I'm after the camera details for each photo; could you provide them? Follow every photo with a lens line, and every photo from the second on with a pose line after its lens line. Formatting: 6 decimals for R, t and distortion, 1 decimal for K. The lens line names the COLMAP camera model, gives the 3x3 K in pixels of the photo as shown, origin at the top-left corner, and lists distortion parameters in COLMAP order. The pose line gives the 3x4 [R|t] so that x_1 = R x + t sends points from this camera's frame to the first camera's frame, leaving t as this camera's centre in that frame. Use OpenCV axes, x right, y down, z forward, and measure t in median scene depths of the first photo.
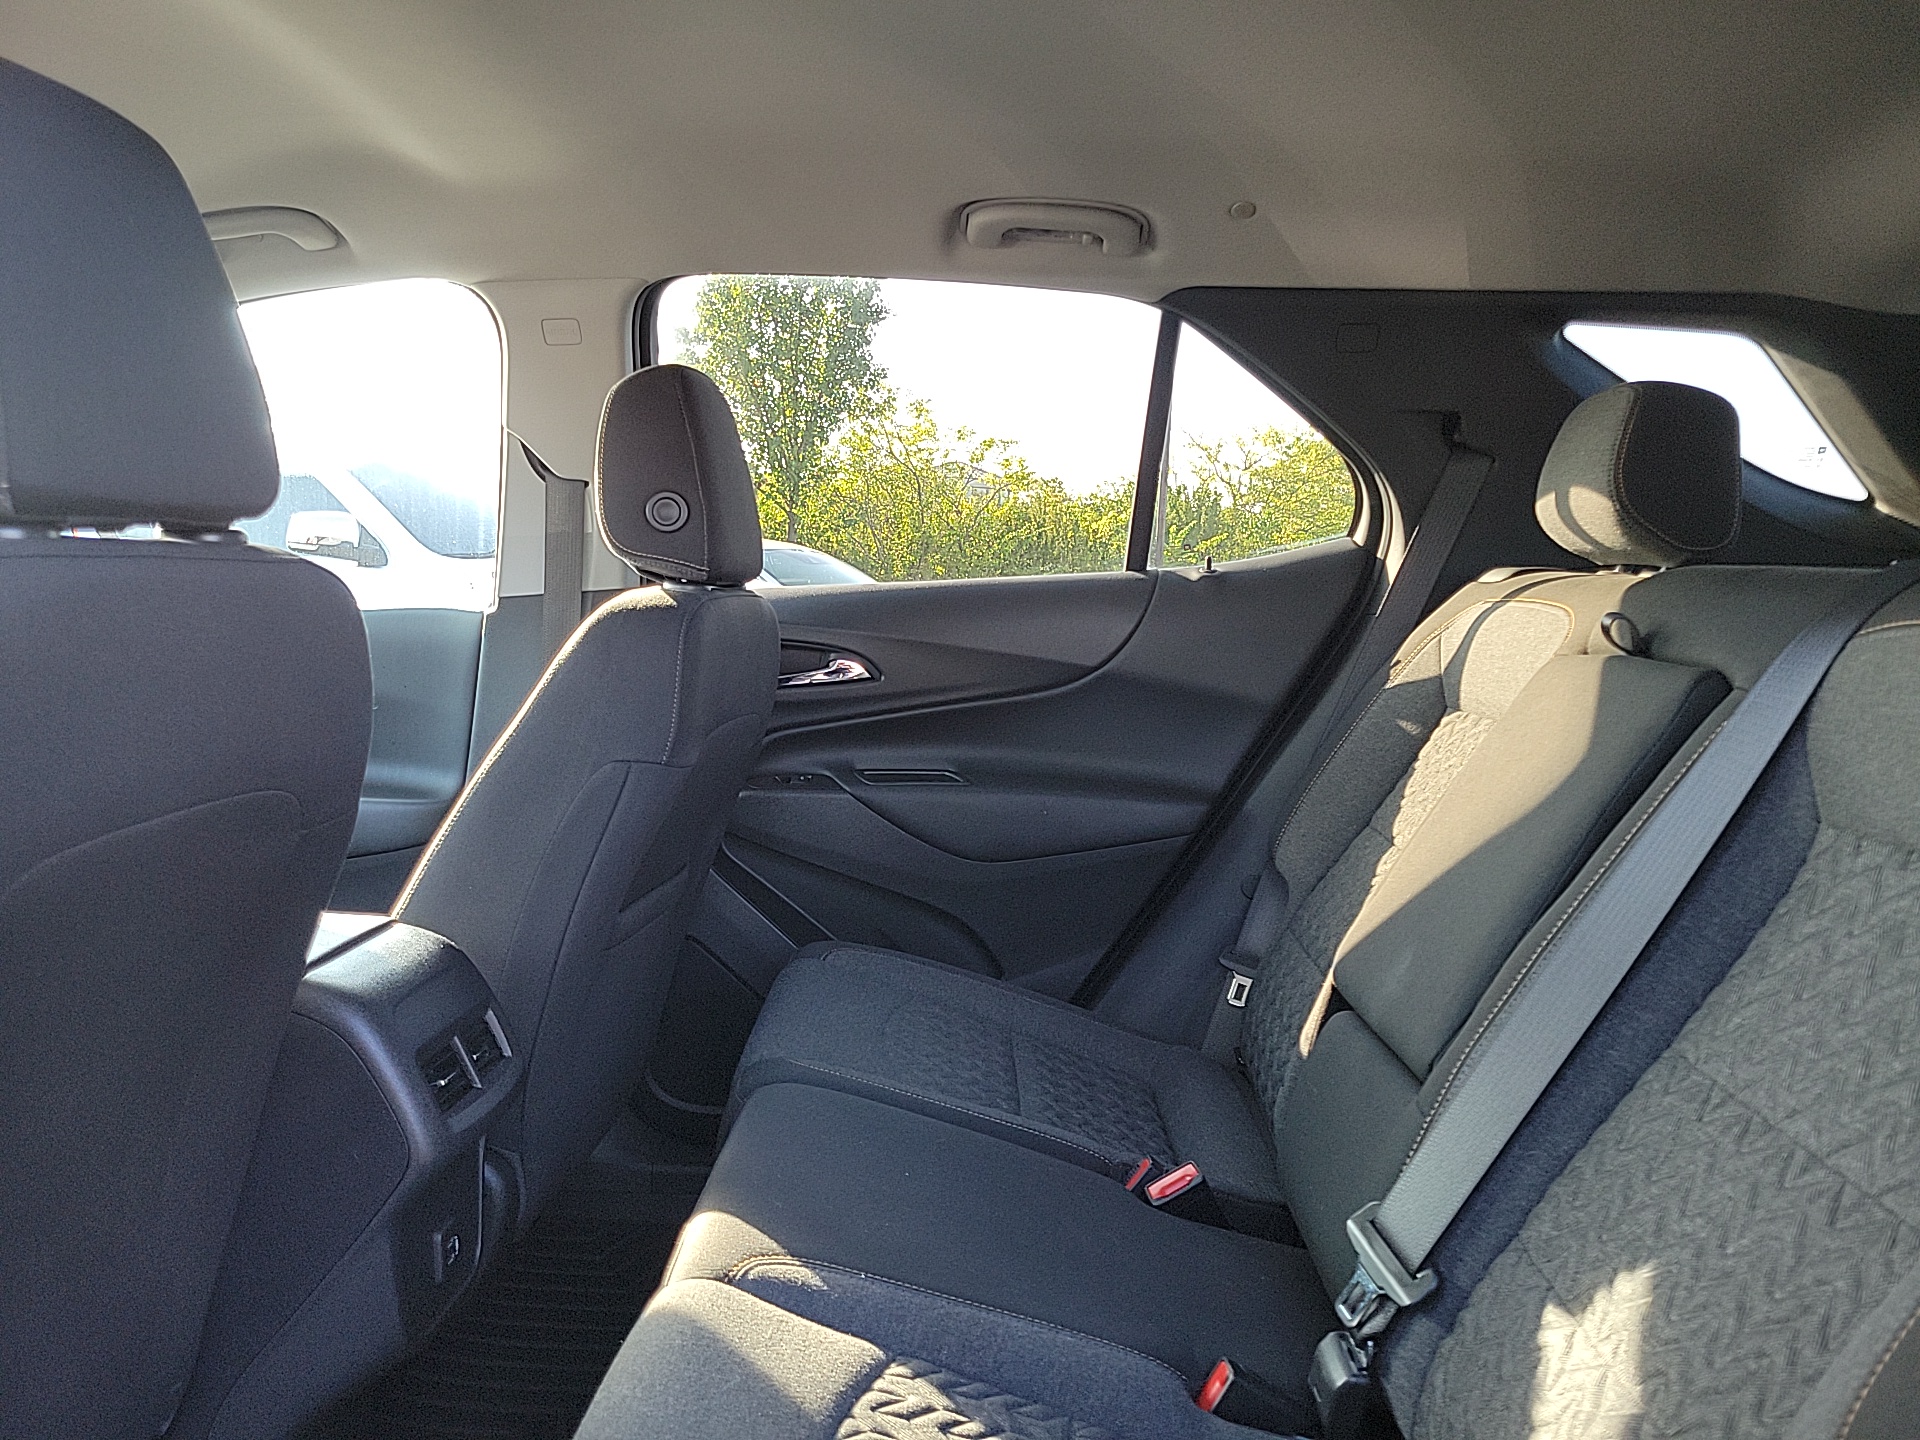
lens RADIAL K [[1458.6, 0, 928.6], [0, 1458.6, 715.6], [0, 0, 1]] dist [0.036798, -0.014136]
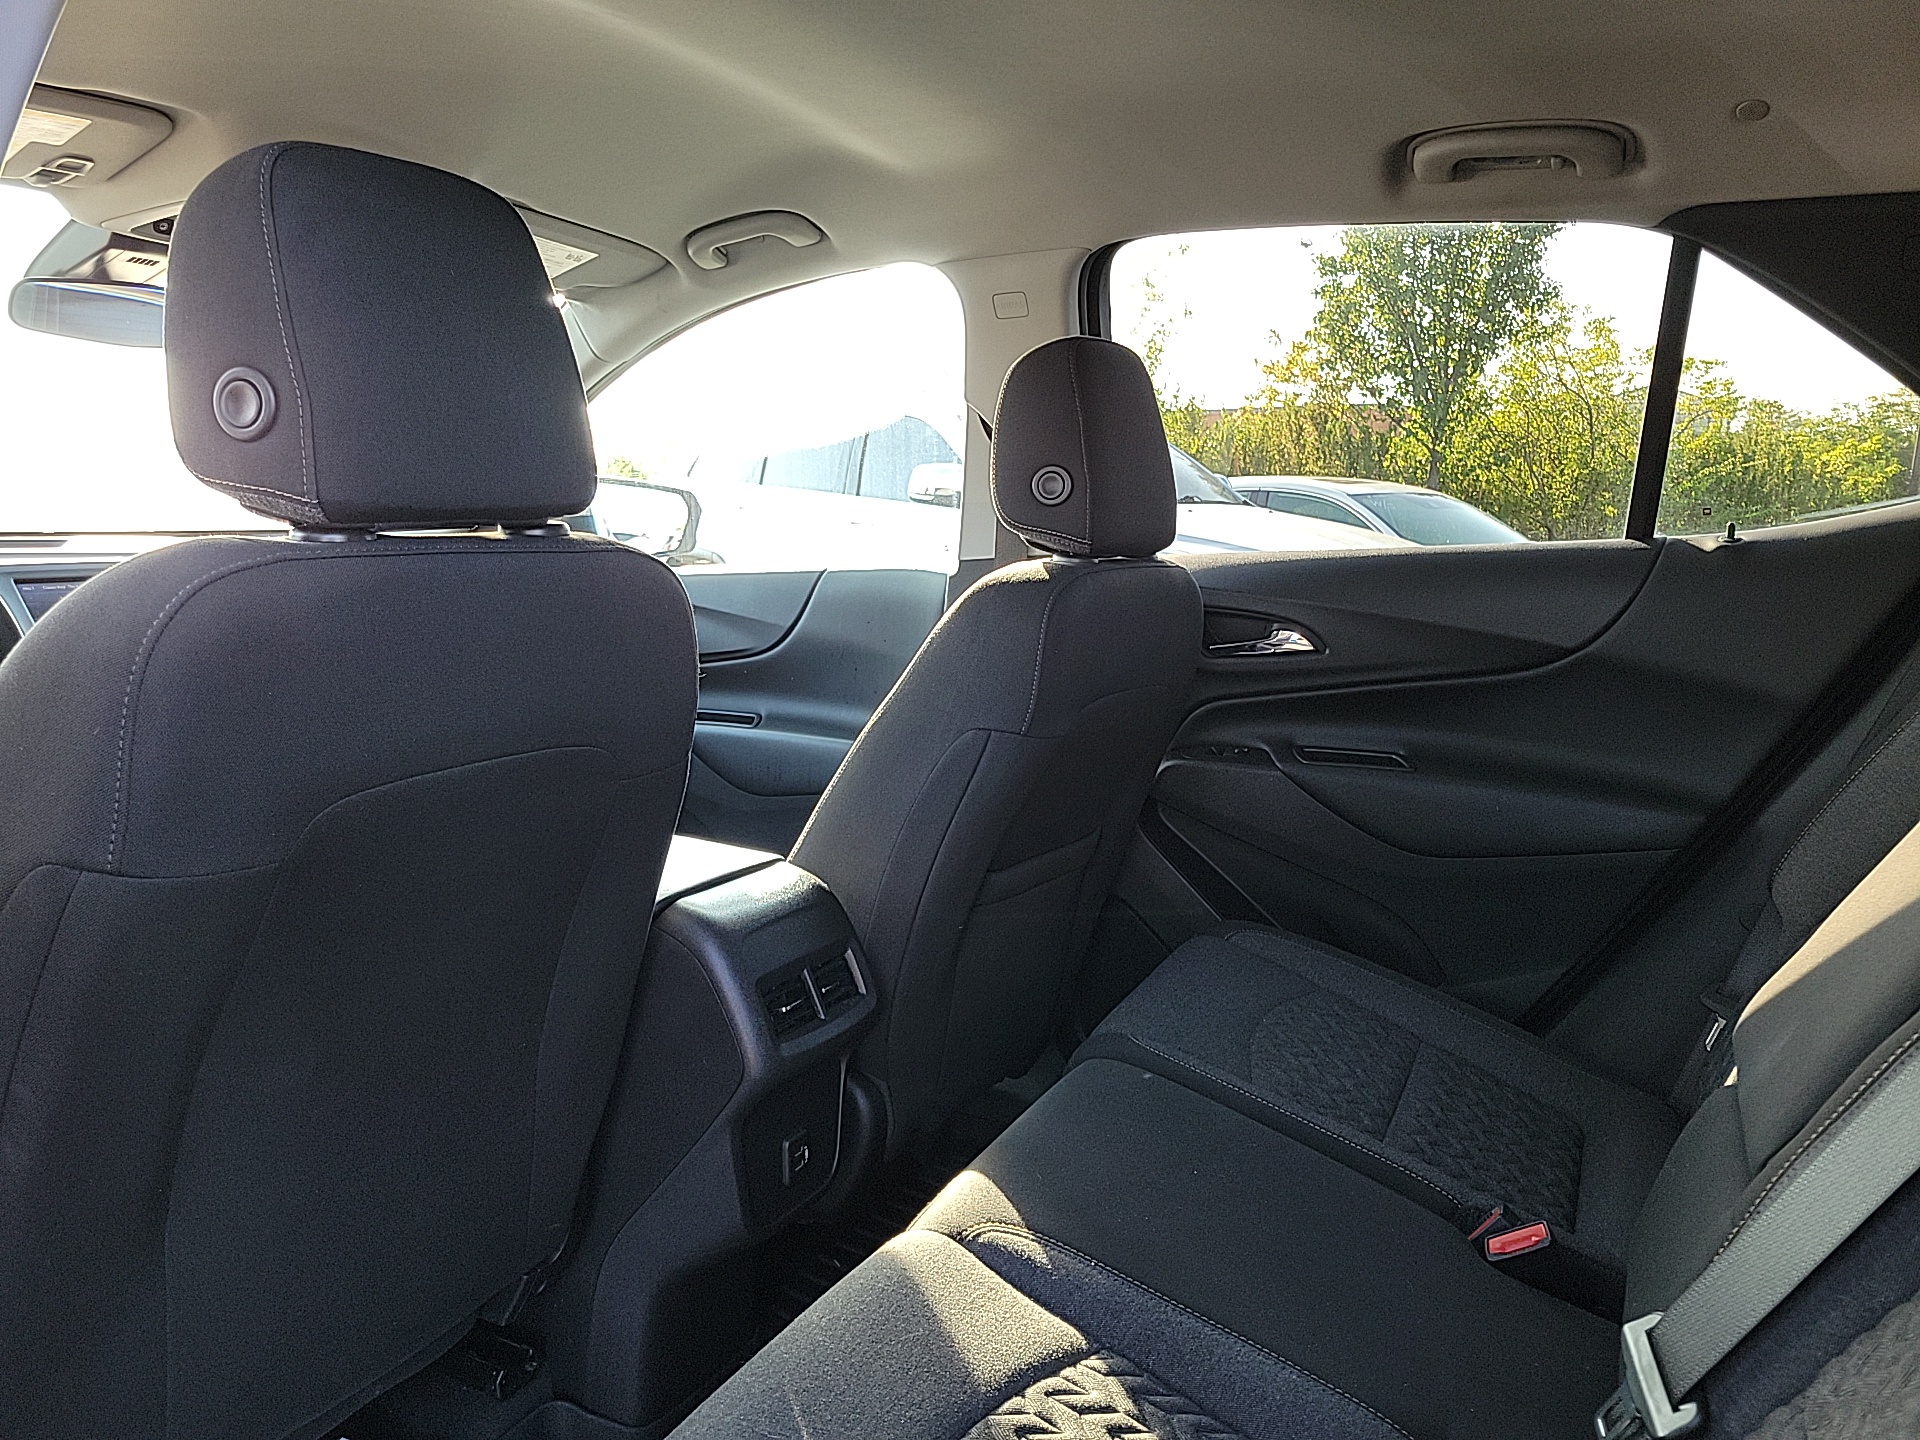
lens RADIAL K [[1471.2, 0, 933.8], [0, 1471.2, 712.2], [0, 0, 1]] dist [0.045214, -0.041144]
pose [[0.902099, 0.059608, -0.427392, 0.151646], [-0.042716, 0.997884, 0.049011, -0.022650], [0.429409, -0.025956, 0.902737, 0.027039]]
